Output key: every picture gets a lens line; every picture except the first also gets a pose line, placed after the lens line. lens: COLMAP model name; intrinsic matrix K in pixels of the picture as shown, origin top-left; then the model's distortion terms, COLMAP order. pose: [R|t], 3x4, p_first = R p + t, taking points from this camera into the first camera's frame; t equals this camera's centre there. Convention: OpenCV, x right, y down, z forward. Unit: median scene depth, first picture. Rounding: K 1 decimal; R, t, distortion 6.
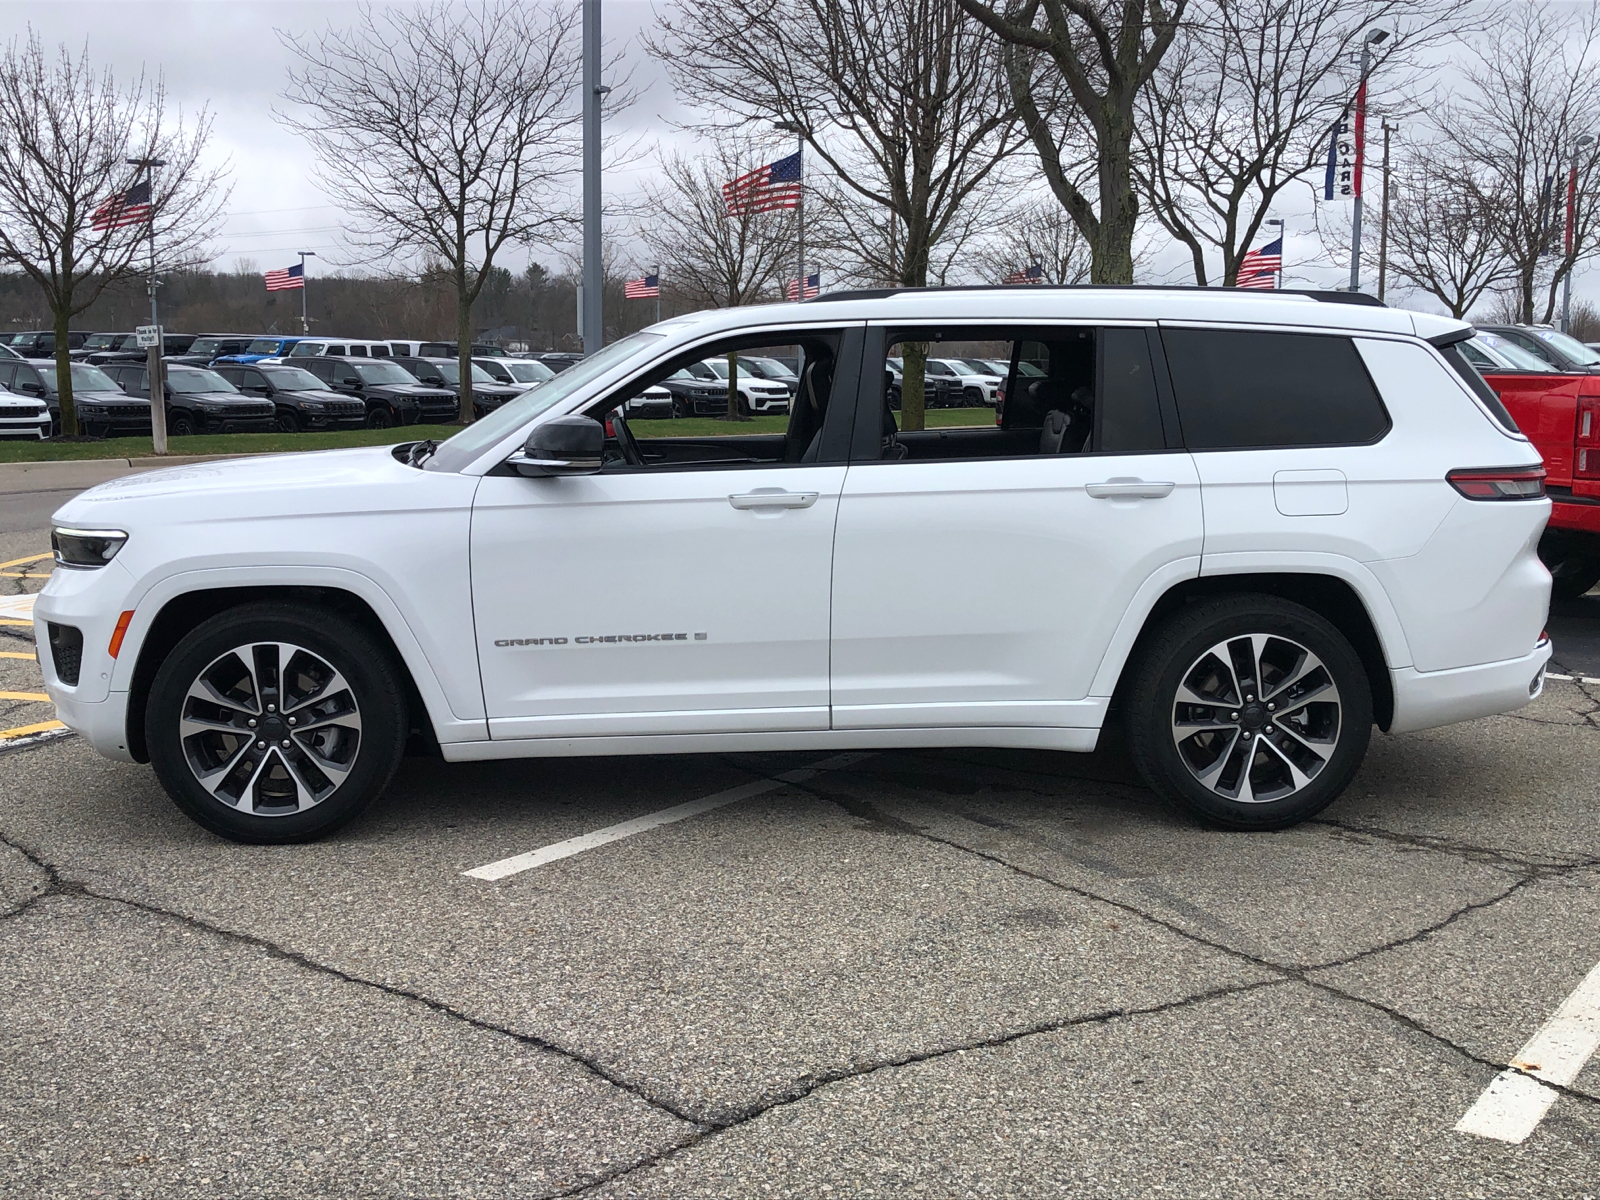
lens RADIAL K [[1760.1, 0, 794.9], [0, 1760.1, 570.4], [0, 0, 1]] dist [0.142336, -0.445614]
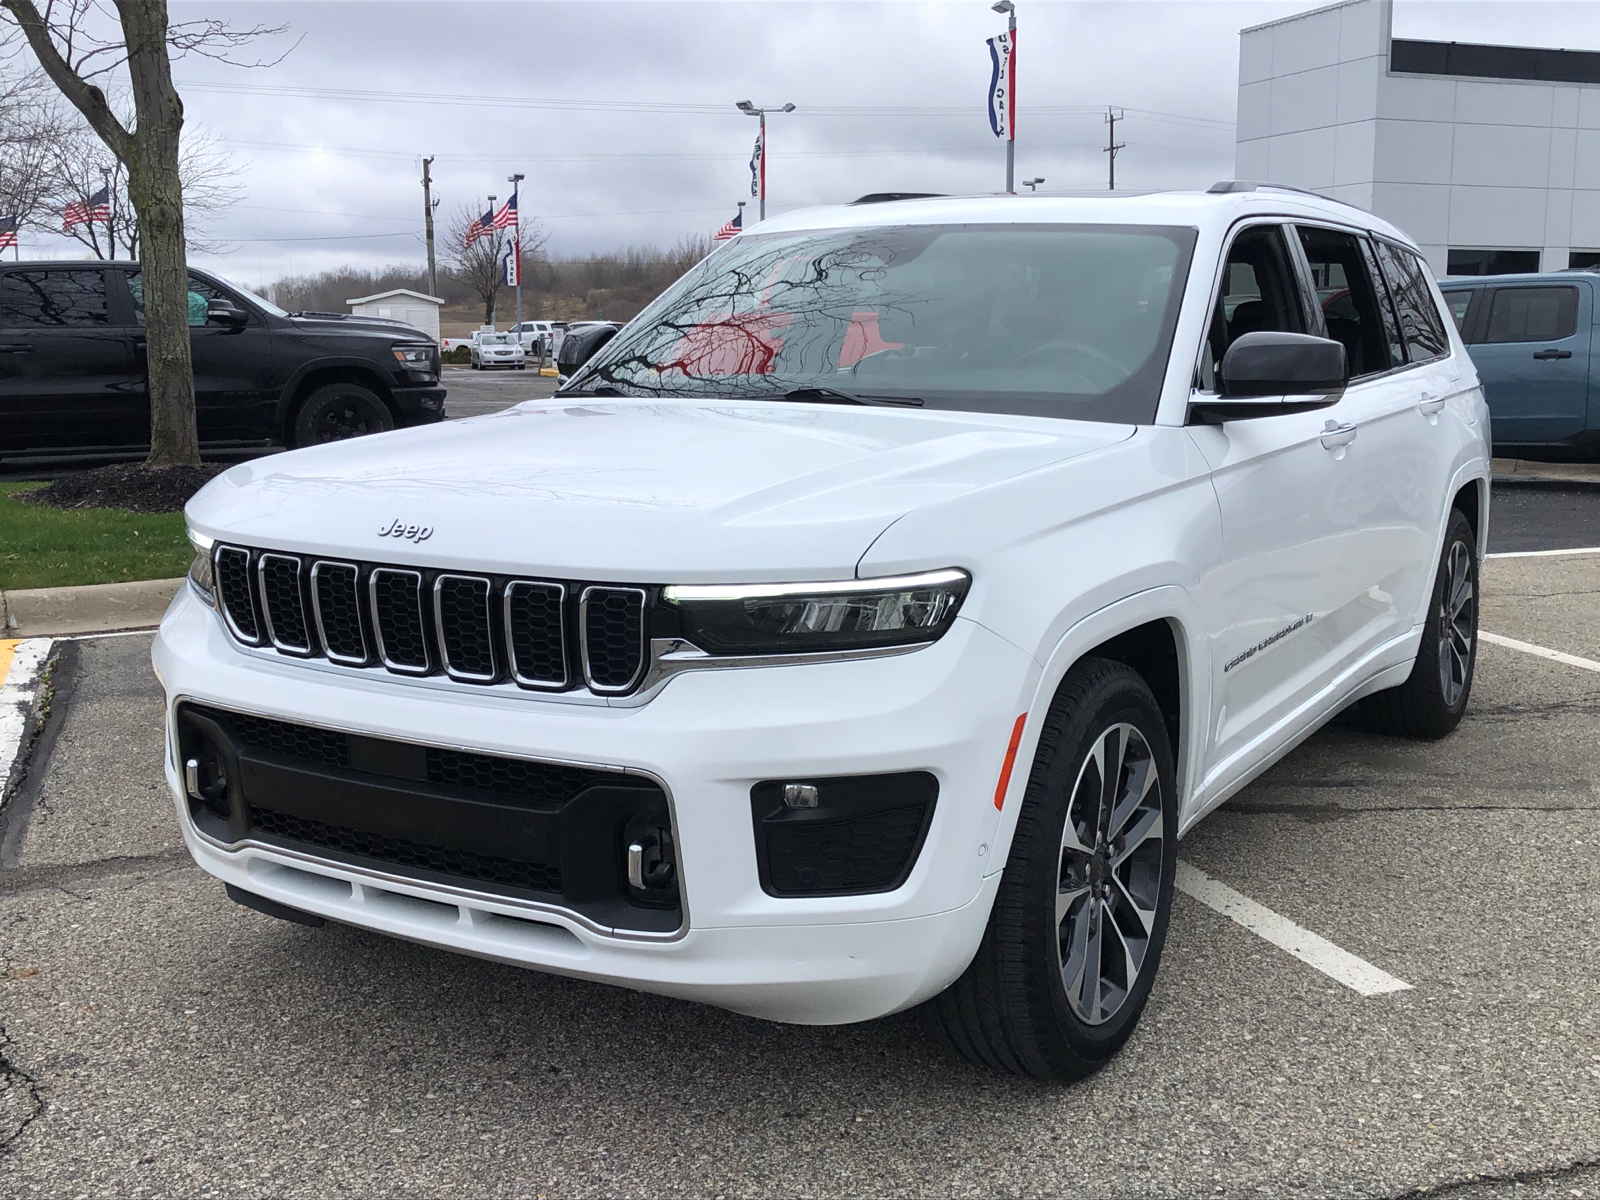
lens RADIAL K [[1760.1, 0, 794.9], [0, 1760.1, 570.4], [0, 0, 1]] dist [0.142336, -0.445614]
pose [[0.566528, -0.118583, 0.815466, -0.815282], [0.101251, 0.992110, 0.073928, -0.063823], [-0.817799, 0.040685, 0.574065, 0.735903]]
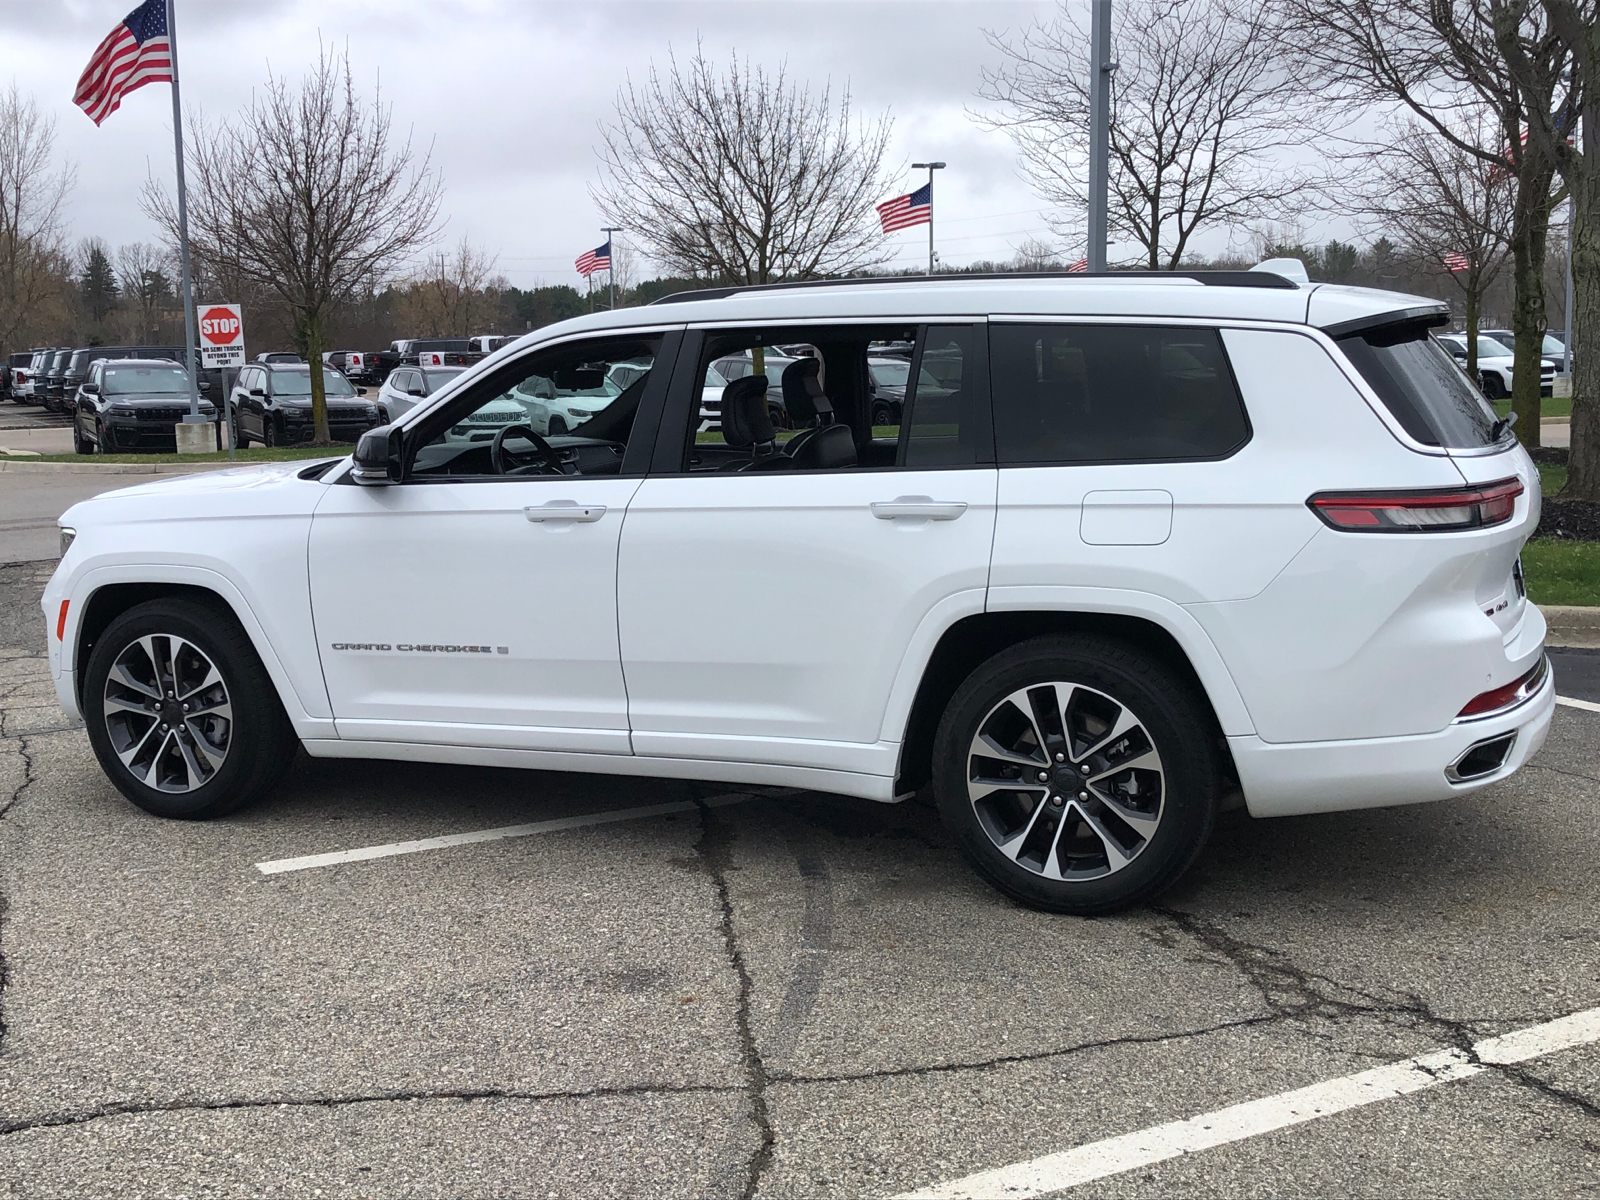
lens RADIAL K [[1760.1, 0, 794.9], [0, 1760.1, 570.4], [0, 0, 1]] dist [0.142336, -0.445614]
pose [[0.894253, 0.034631, -0.446219, 0.531345], [-0.031082, 0.999400, 0.015273, -0.027234], [0.446480, 0.000211, 0.894793, 0.189900]]
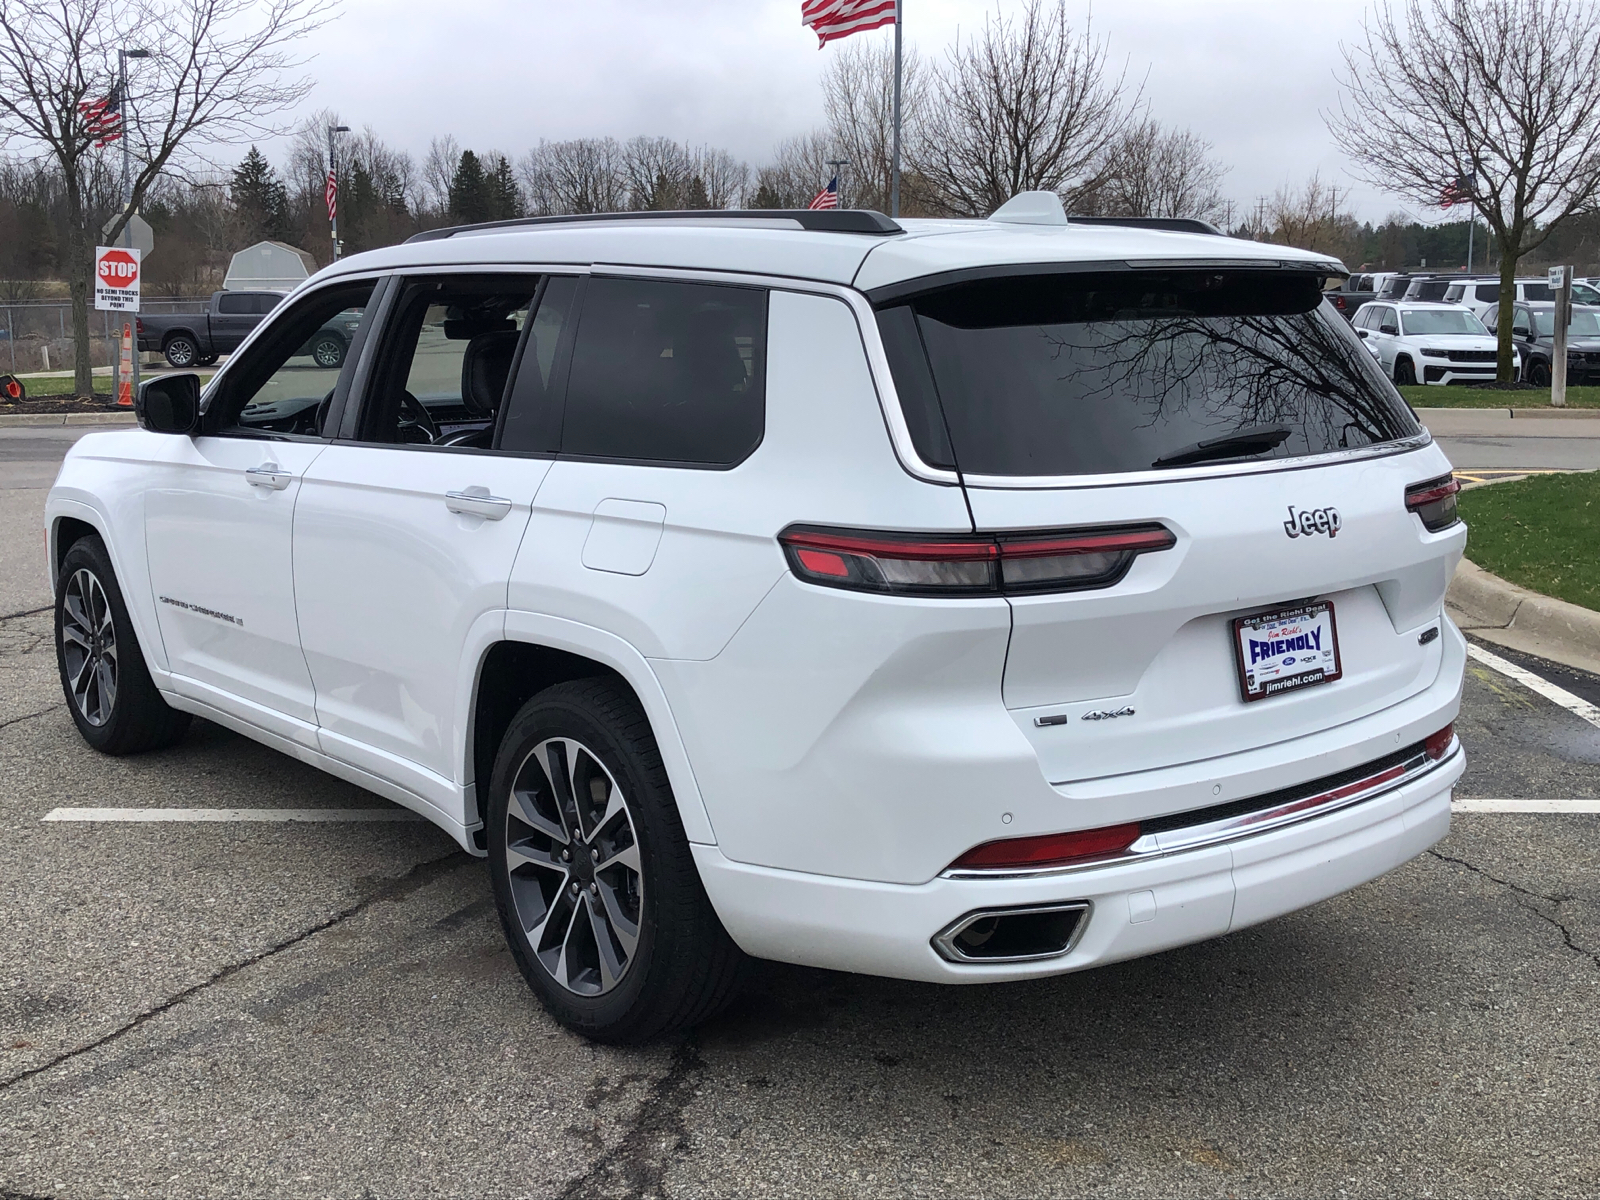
lens RADIAL K [[1760.1, 0, 794.9], [0, 1760.1, 570.4], [0, 0, 1]] dist [0.142336, -0.445614]
pose [[0.582986, 0.119785, -0.803603, 0.847278], [-0.096322, 0.992287, 0.078032, -0.088077], [0.806752, 0.031913, 0.590028, 0.688937]]
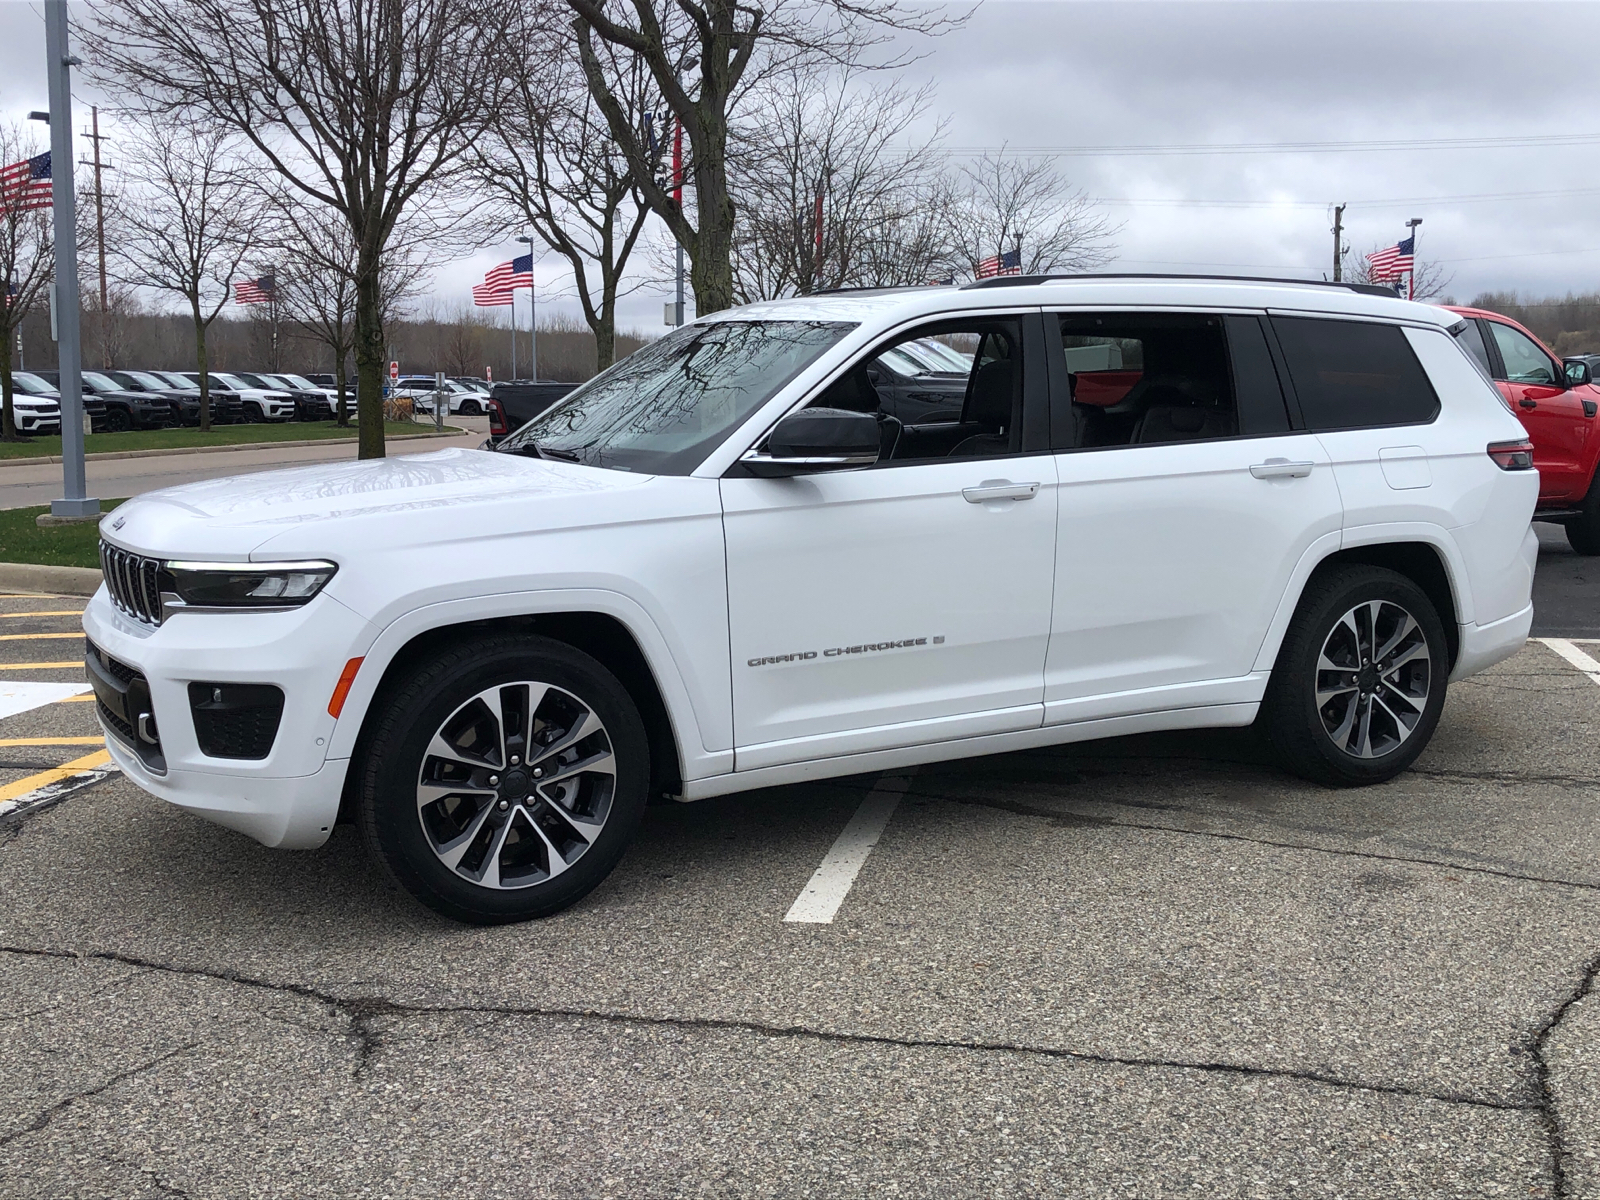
lens RADIAL K [[1760.1, 0, 794.9], [0, 1760.1, 570.4], [0, 0, 1]] dist [0.142336, -0.445614]
pose [[0.902214, -0.056042, 0.427631, -0.524830], [0.059768, 0.998201, 0.004718, -0.008632], [-0.427126, 0.021302, 0.903941, 0.179015]]
